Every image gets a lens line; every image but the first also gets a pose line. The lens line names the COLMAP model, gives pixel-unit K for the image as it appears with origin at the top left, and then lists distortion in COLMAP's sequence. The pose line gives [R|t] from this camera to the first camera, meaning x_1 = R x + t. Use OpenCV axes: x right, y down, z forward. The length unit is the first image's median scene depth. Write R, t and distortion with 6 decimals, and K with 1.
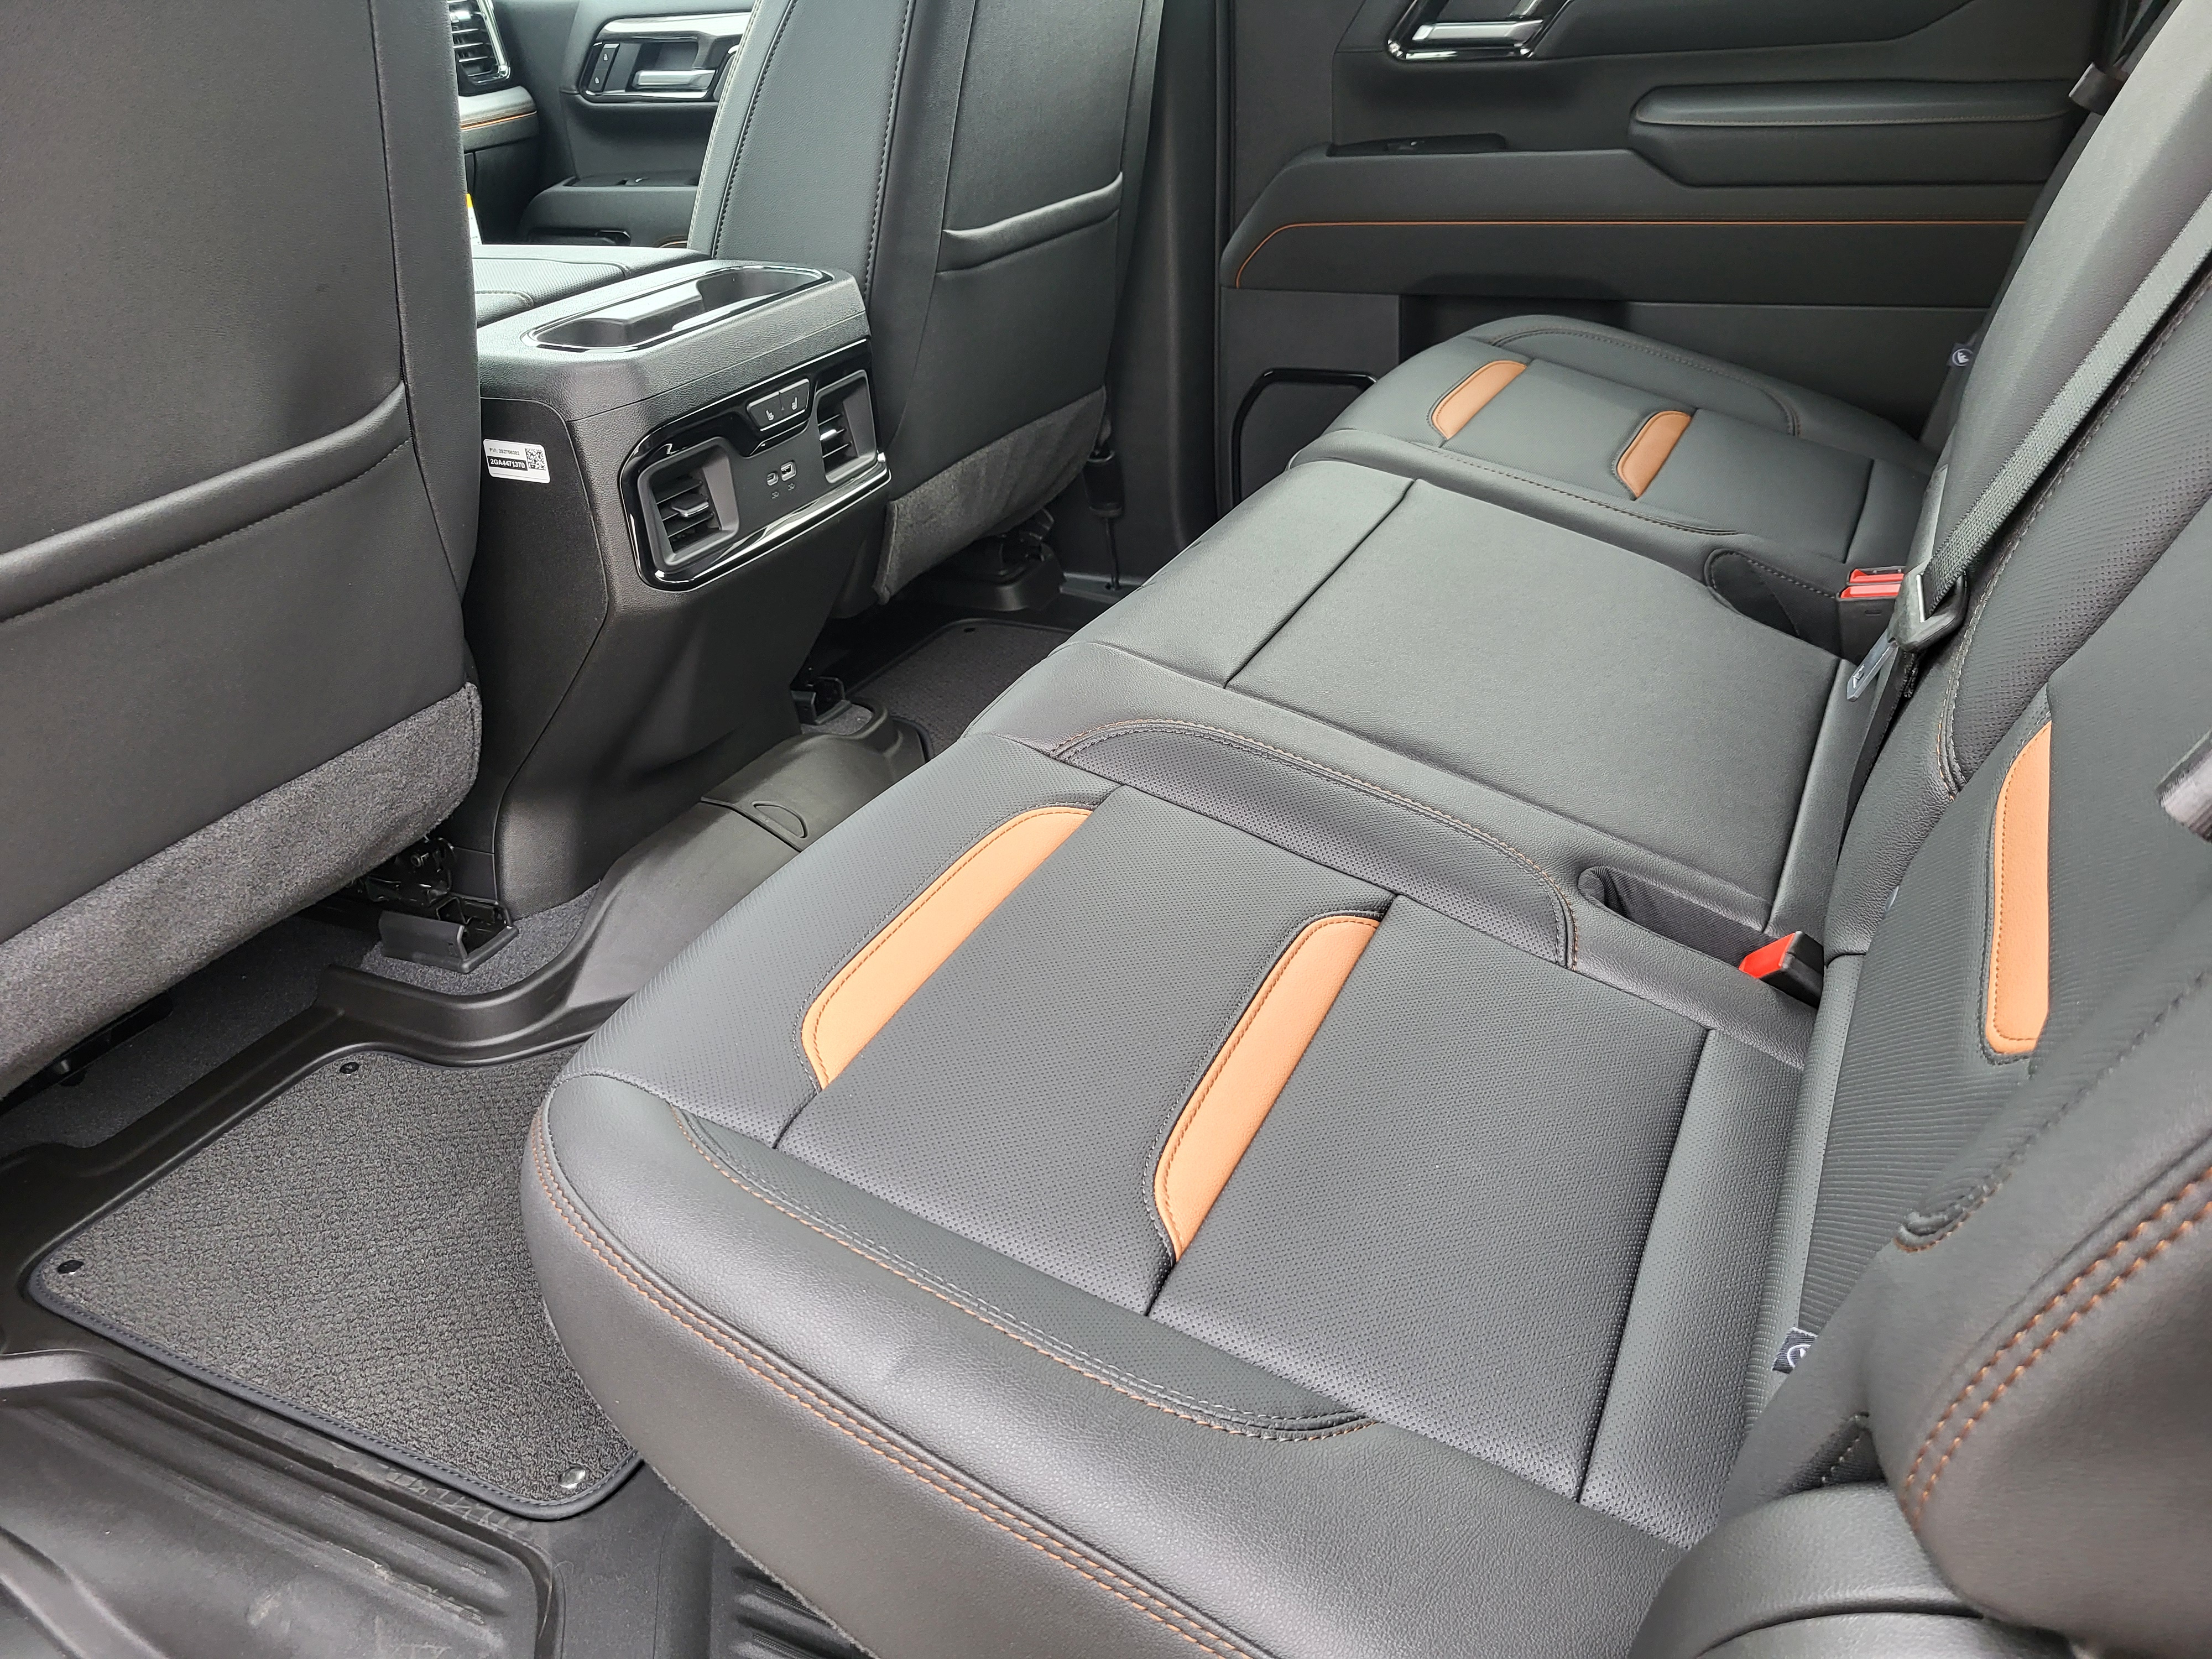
lens RADIAL K [[1682.0, 0, 1107.9], [0, 1682.0, 843.6], [0, 0, 1]] dist [0.033457, -0.001362]
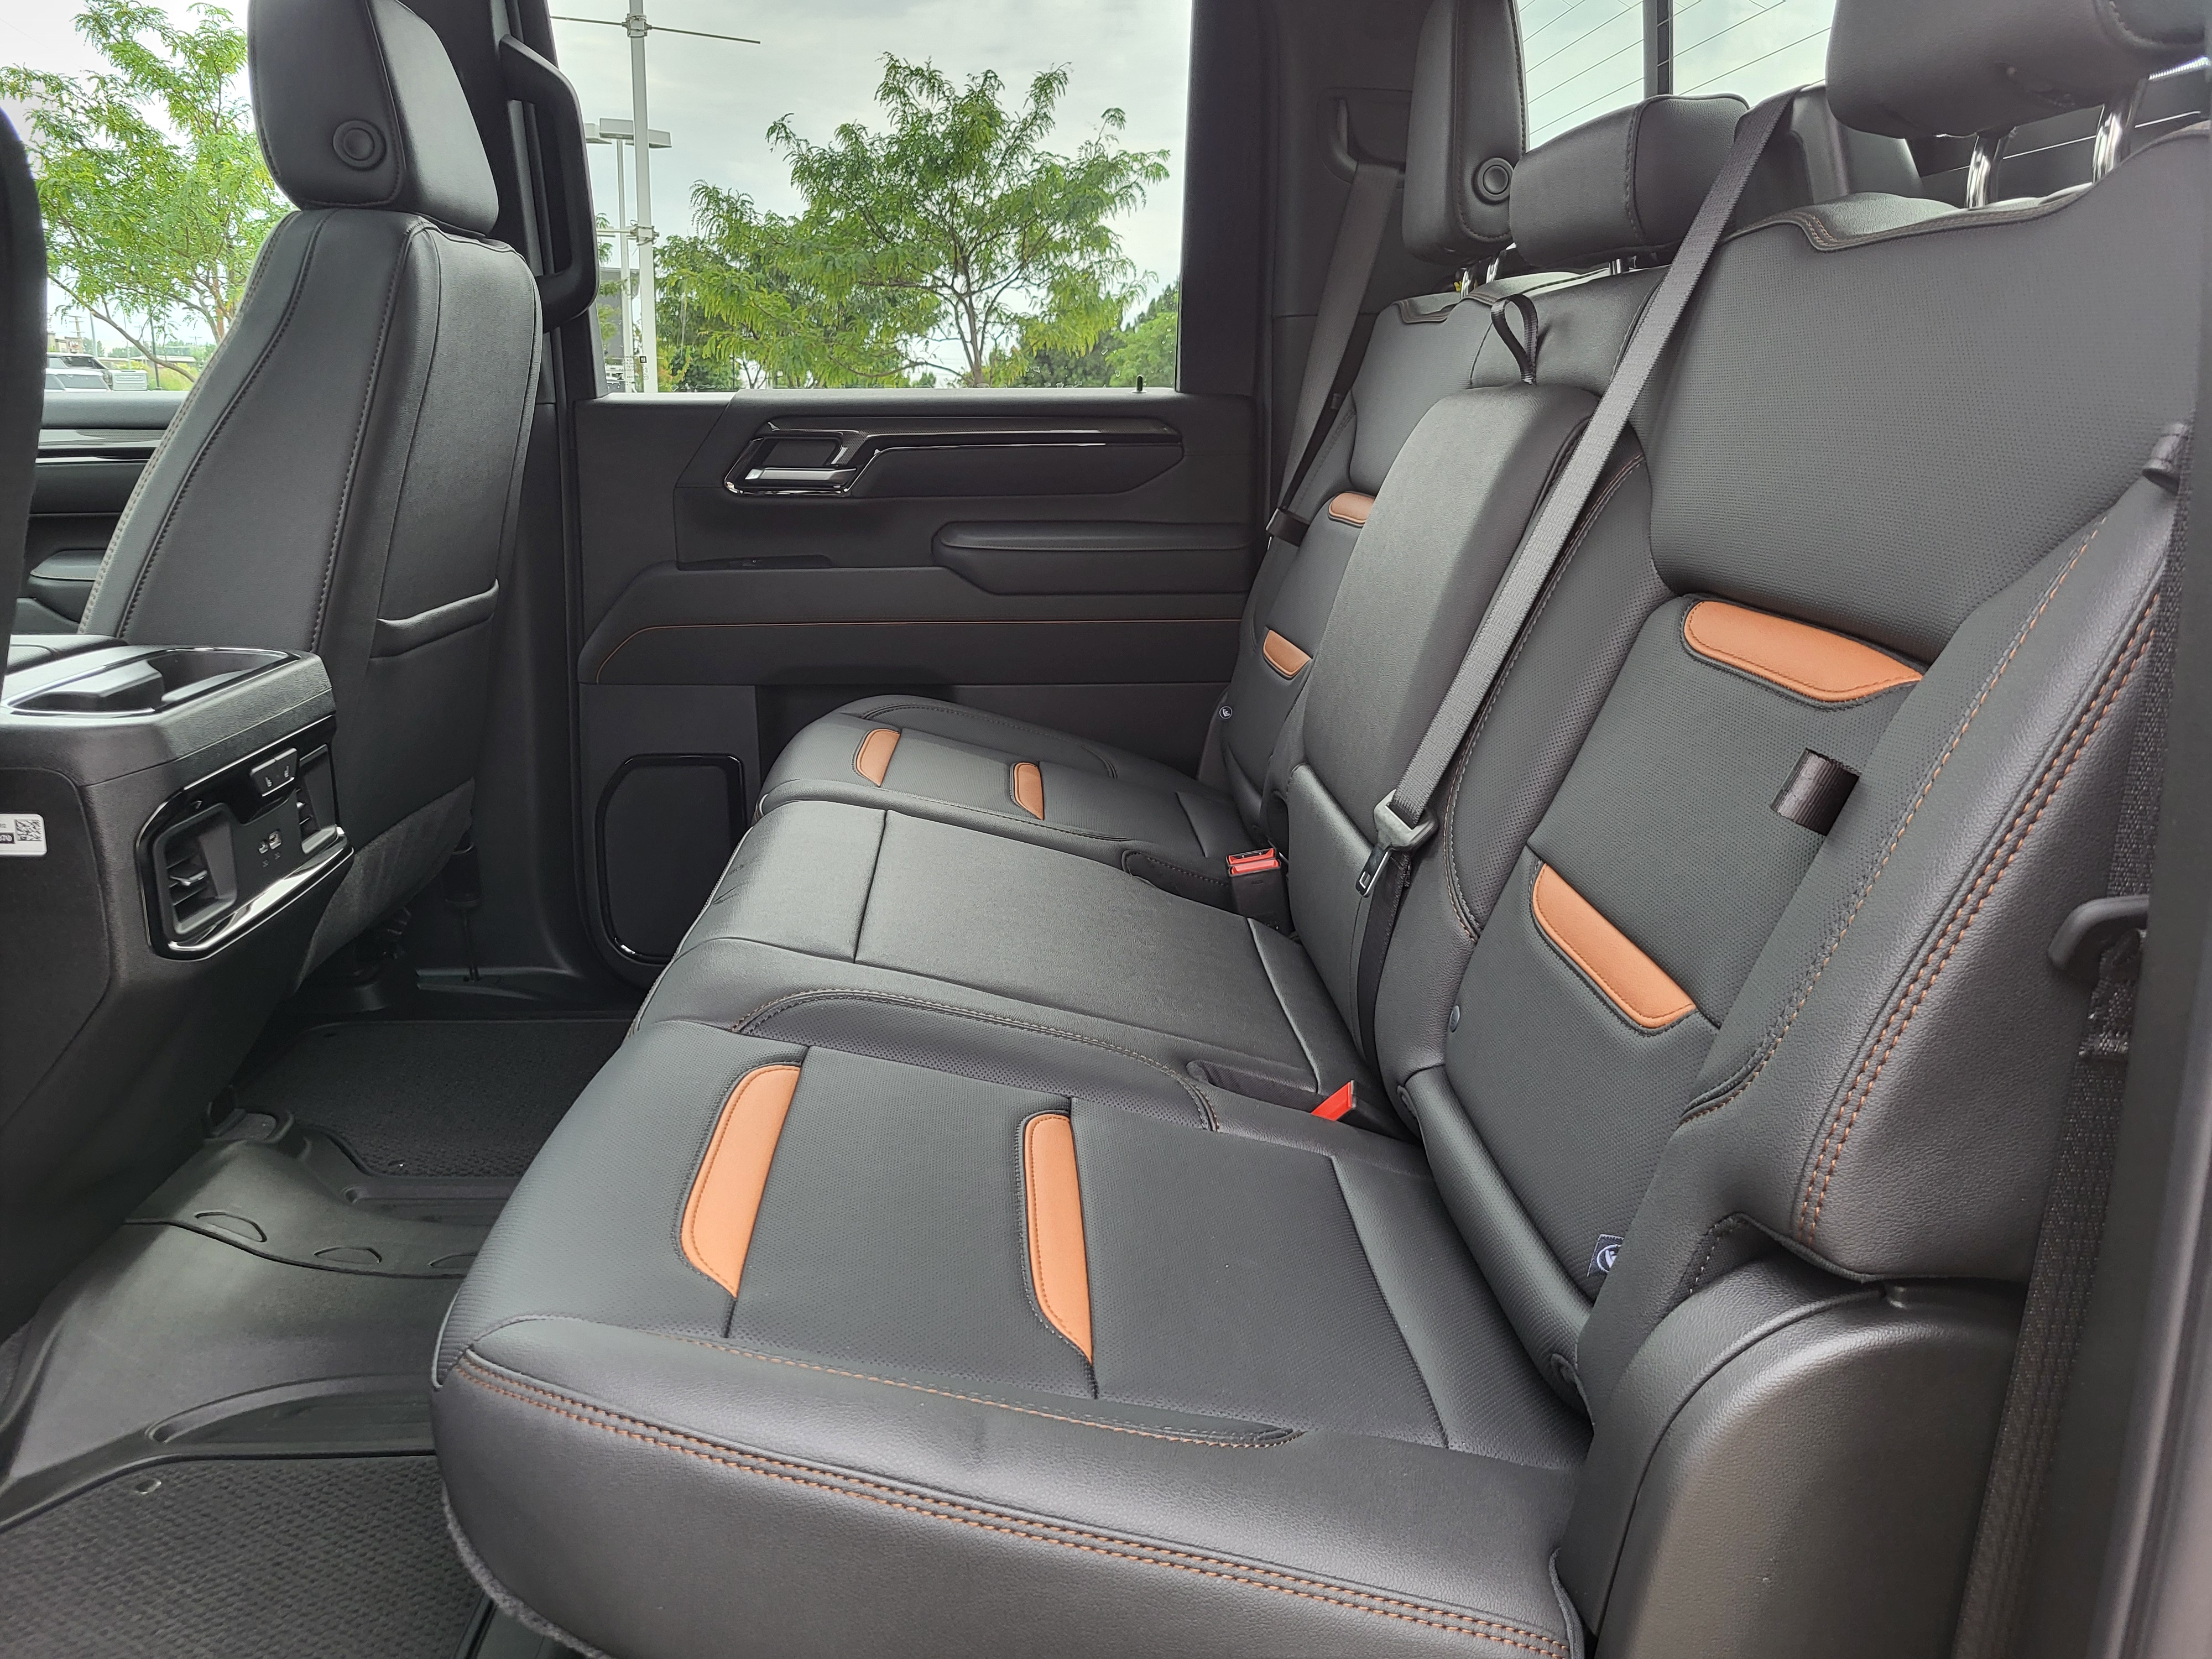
lens RADIAL K [[1682.0, 0, 1099.2], [0, 1682.0, 837.4], [0, 0, 1]] dist [0.033457, -0.001362]
pose [[0.875625, -0.062511, 0.478929, -0.240621], [0.182549, 0.960870, -0.208339, 0.068483], [-0.447165, 0.269855, 0.852773, -0.048741]]
